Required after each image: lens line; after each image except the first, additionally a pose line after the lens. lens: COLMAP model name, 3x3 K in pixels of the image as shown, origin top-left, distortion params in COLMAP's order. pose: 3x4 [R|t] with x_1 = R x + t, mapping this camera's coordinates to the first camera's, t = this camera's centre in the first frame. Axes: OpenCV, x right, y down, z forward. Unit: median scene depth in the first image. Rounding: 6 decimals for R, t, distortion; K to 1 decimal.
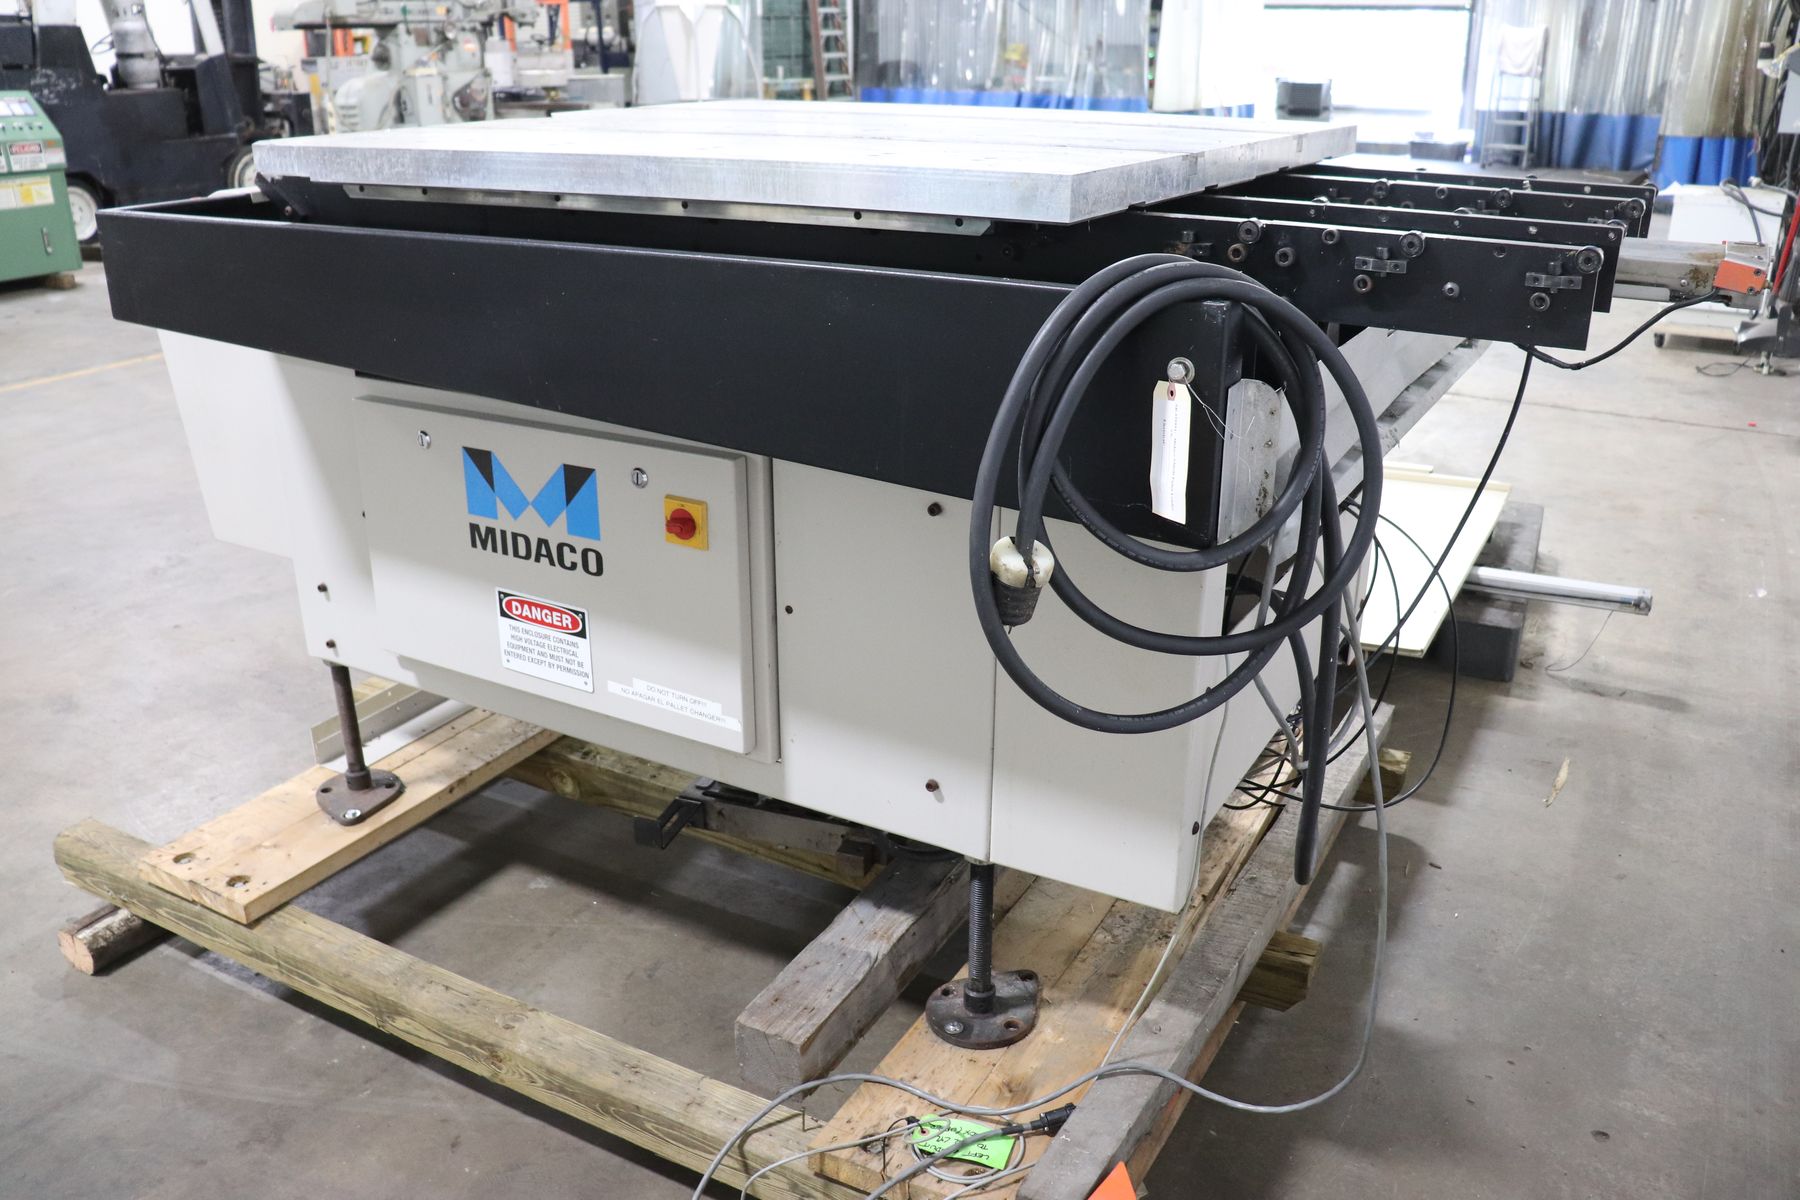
lens RADIAL K [[1458.6, 0, 900.0], [0, 1458.6, 600.0], [0, 0, 1]] dist [-0.175796, 0.177525]
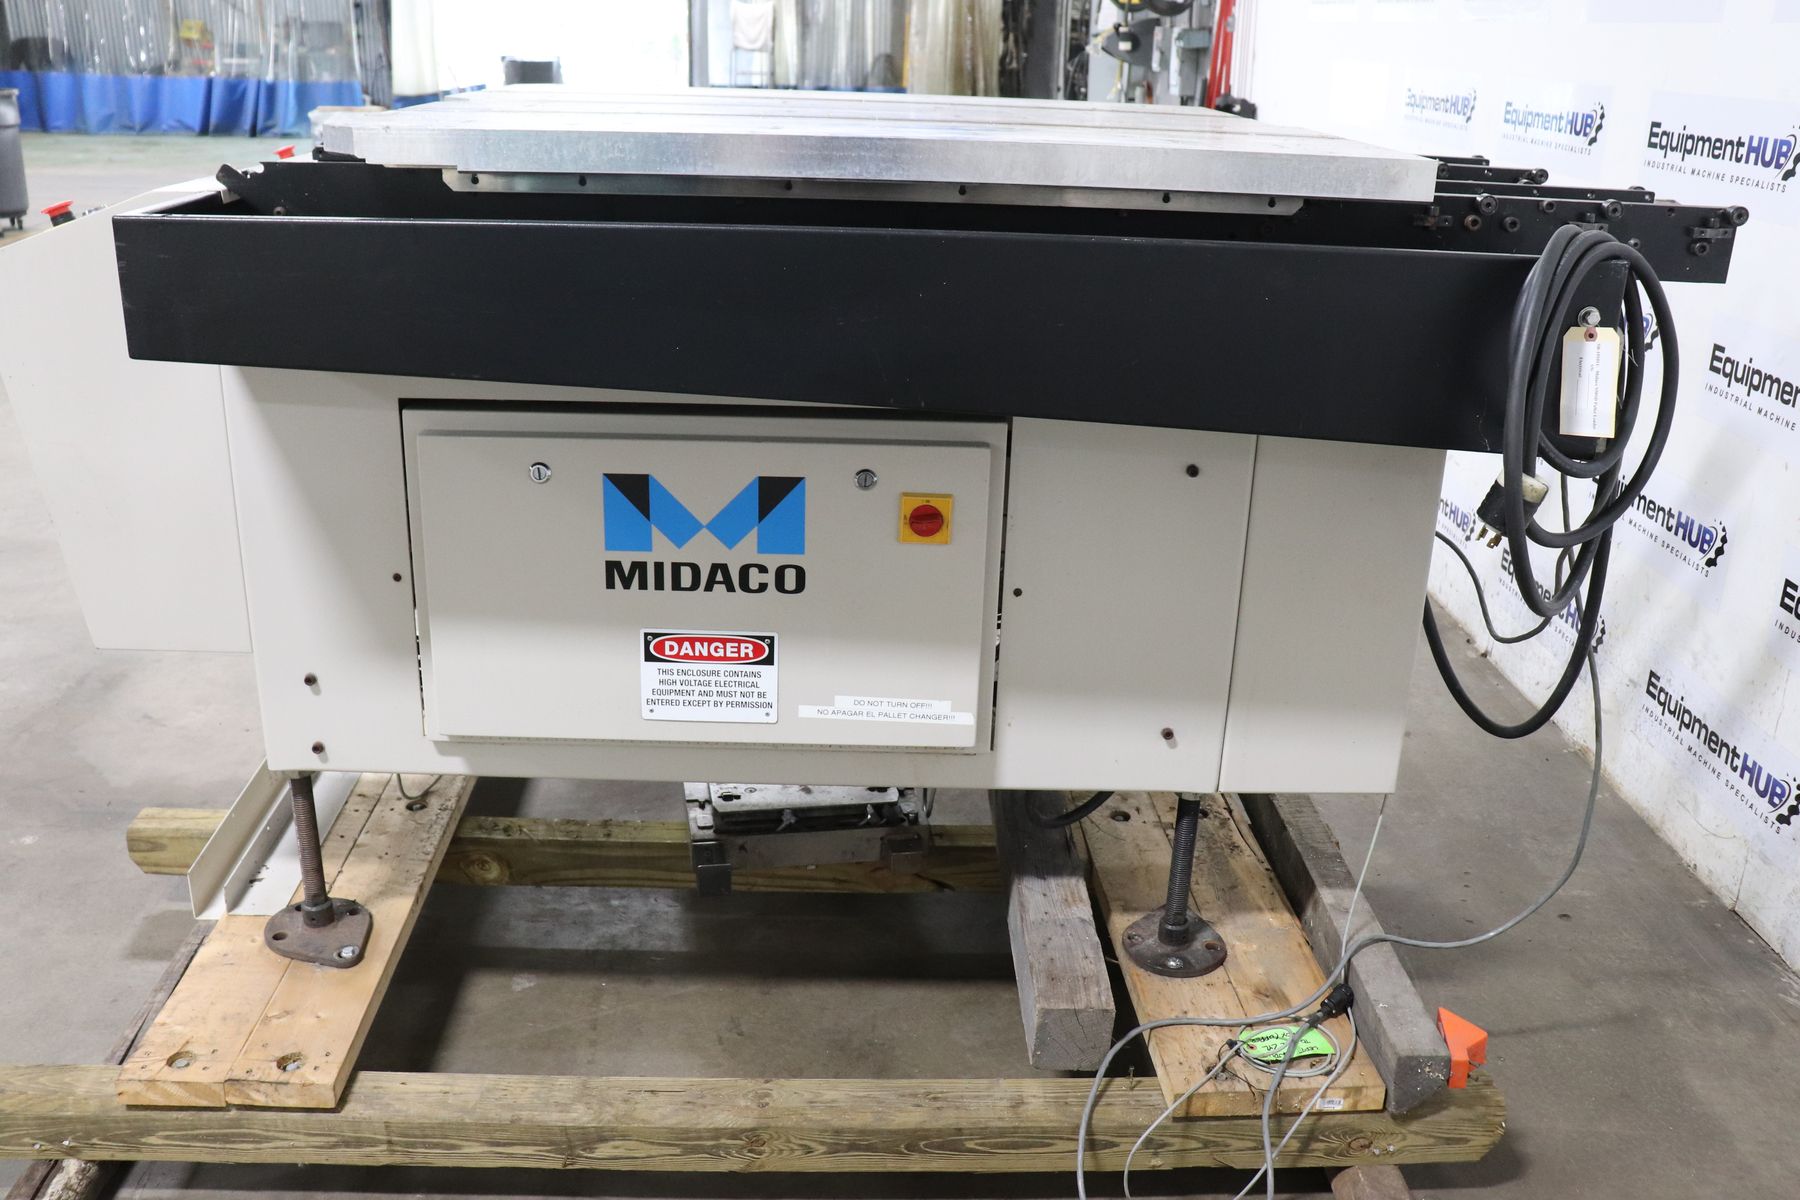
lens RADIAL K [[1536.5, 0, 937.8], [0, 1536.5, 596.8], [0, 0, 1]] dist [-0.146059, 0.137531]
pose [[0.858045, -0.154516, 0.489778, -0.594048], [0.157911, 0.986844, 0.034685, -0.033067], [-0.488694, 0.047580, 0.871157, 0.094936]]
